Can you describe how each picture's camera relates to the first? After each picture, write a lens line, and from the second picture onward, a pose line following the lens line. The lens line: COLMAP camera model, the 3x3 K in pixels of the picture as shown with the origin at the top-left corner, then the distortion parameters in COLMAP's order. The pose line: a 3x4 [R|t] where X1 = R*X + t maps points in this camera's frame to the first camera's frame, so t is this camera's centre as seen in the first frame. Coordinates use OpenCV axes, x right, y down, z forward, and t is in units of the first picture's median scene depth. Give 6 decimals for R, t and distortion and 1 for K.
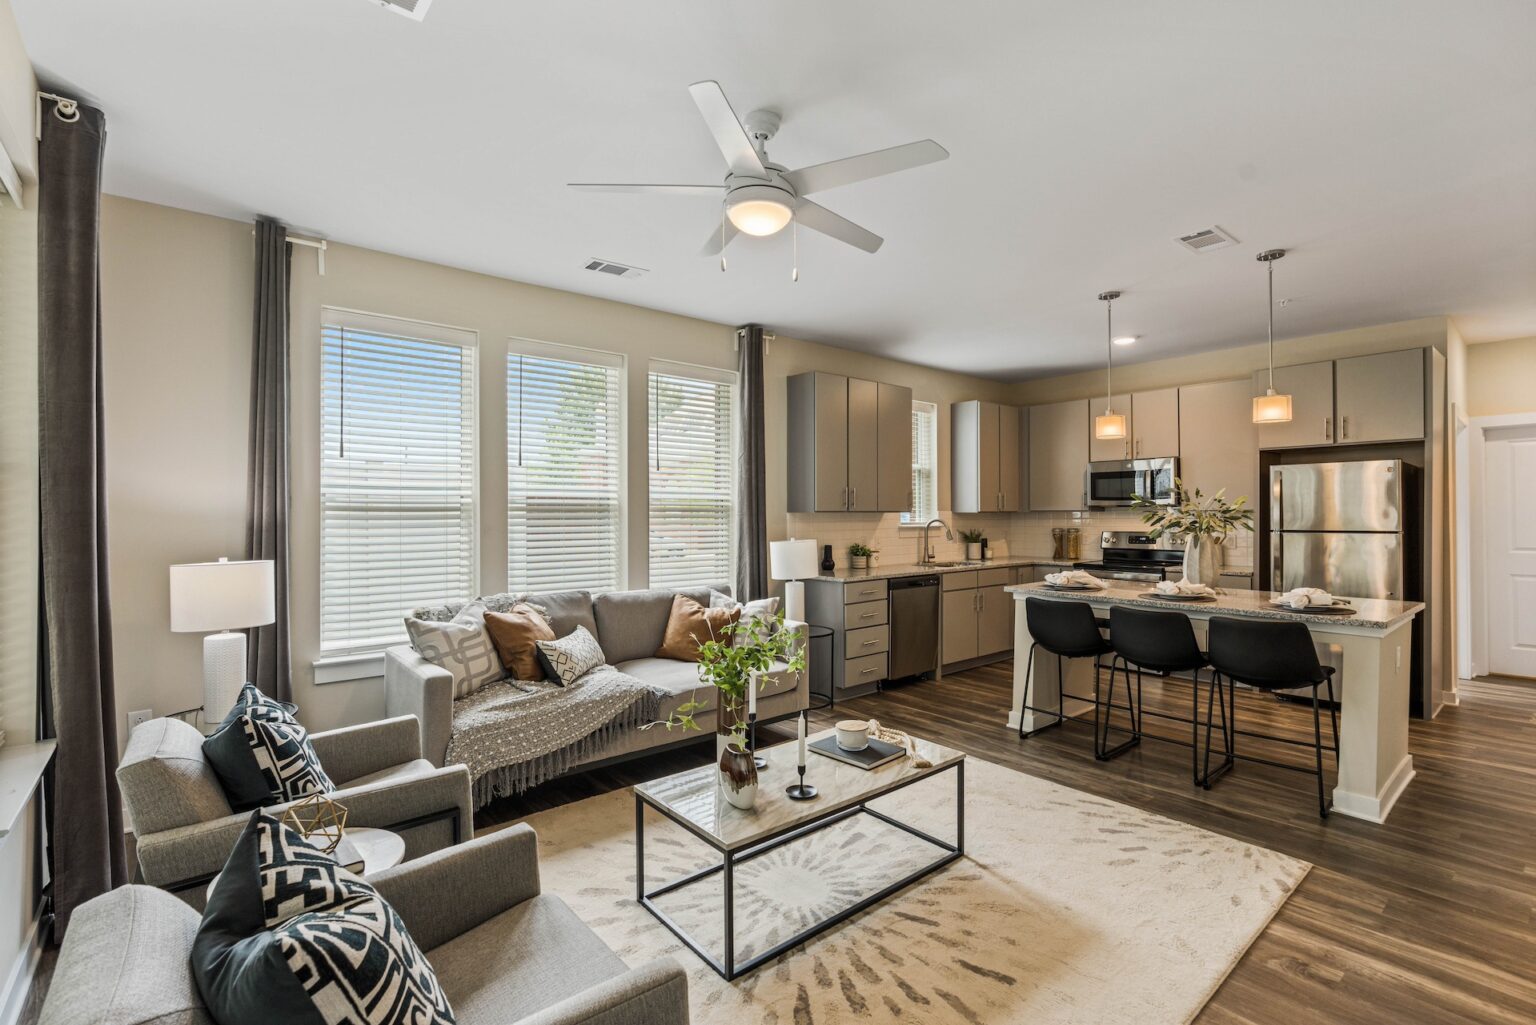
lens RADIAL K [[699.2, 0, 765.7], [0, 699.2, 512.4], [0, 0, 1]] dist [0.000031, -0.000963]
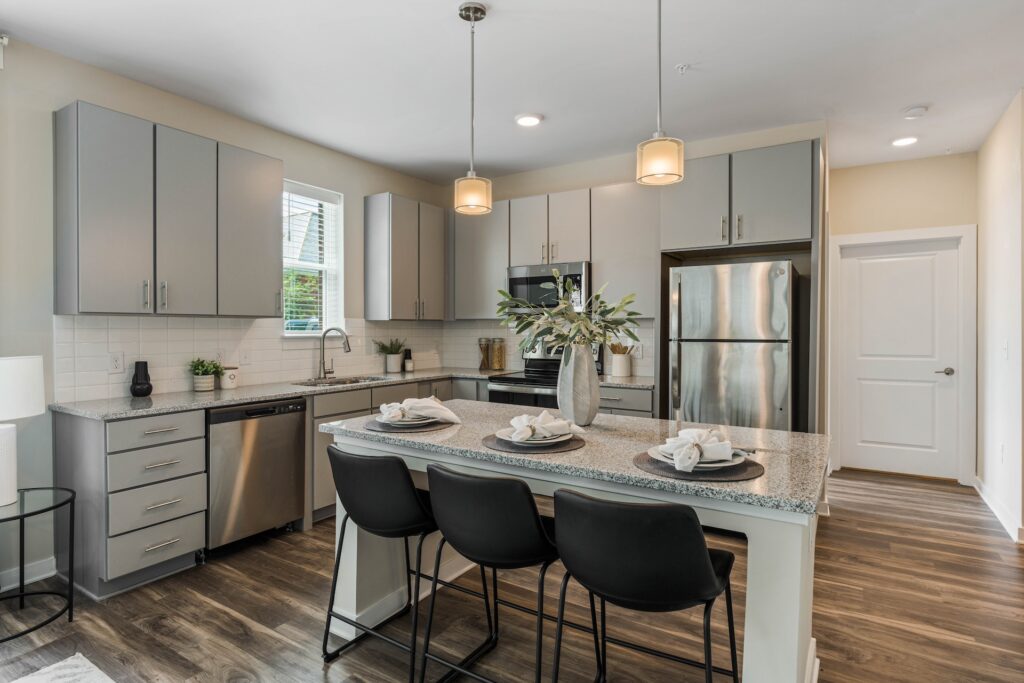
lens RADIAL K [[538.4, 0, 512.8], [0, 538.4, 336.1], [0, 0, 1]] dist [-0.004741, 0.001085]
pose [[0.951766, -0.000251, 0.306825, 0.290688], [-0.005077, 0.999850, 0.016568, 0.009970], [-0.306783, -0.017327, 0.951622, 0.368211]]
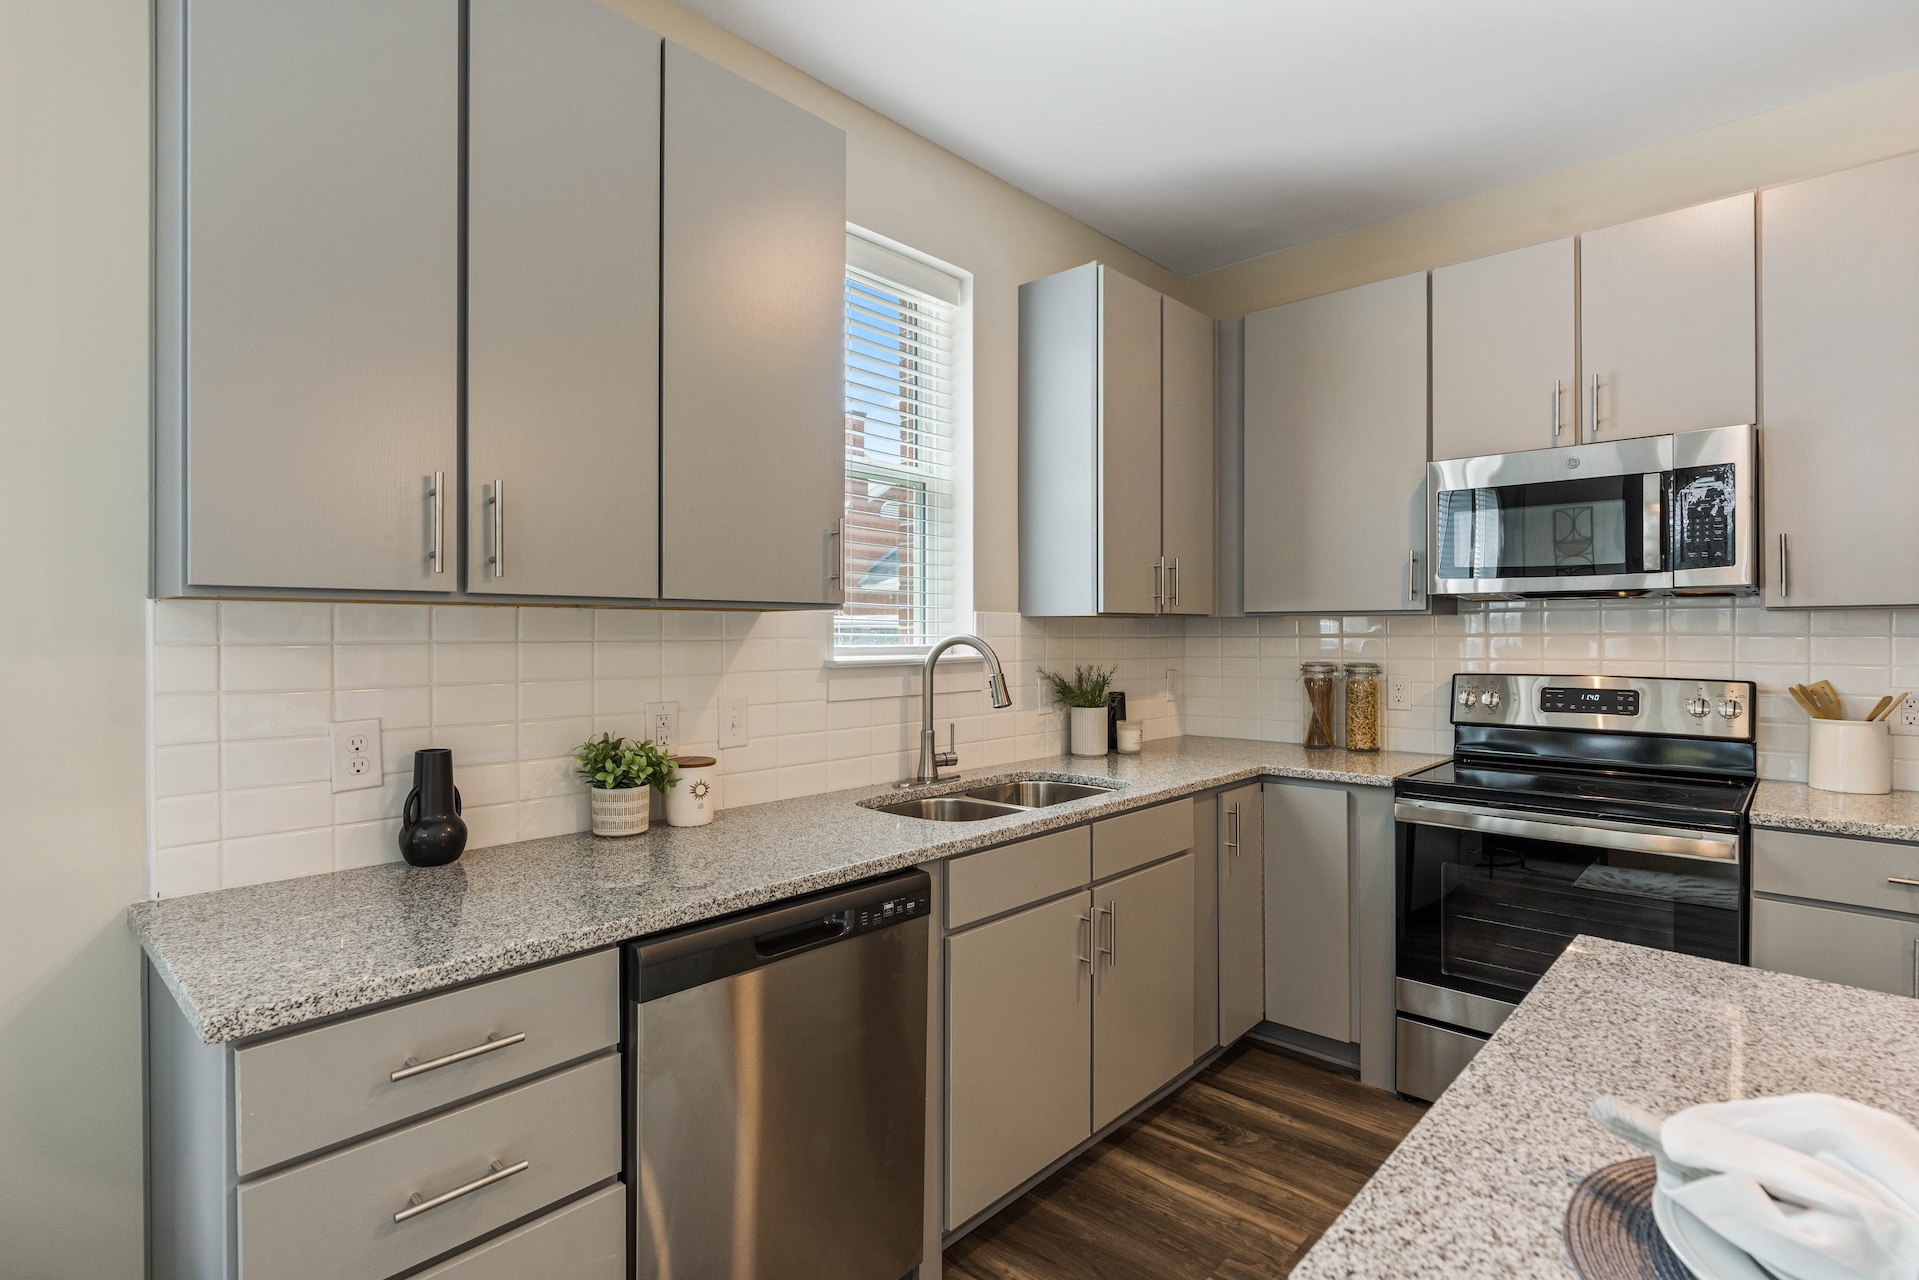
lens RADIAL K [[930.8, 0, 957.2], [0, 930.8, 637.3], [0, 0, 1]] dist [-0.007550, -0.000989]
pose [[0.991465, 0.001764, 0.130359, 0.221752], [-0.002791, 0.999967, 0.007691, 0.008465], [-0.130341, -0.007989, 0.991437, 0.704261]]
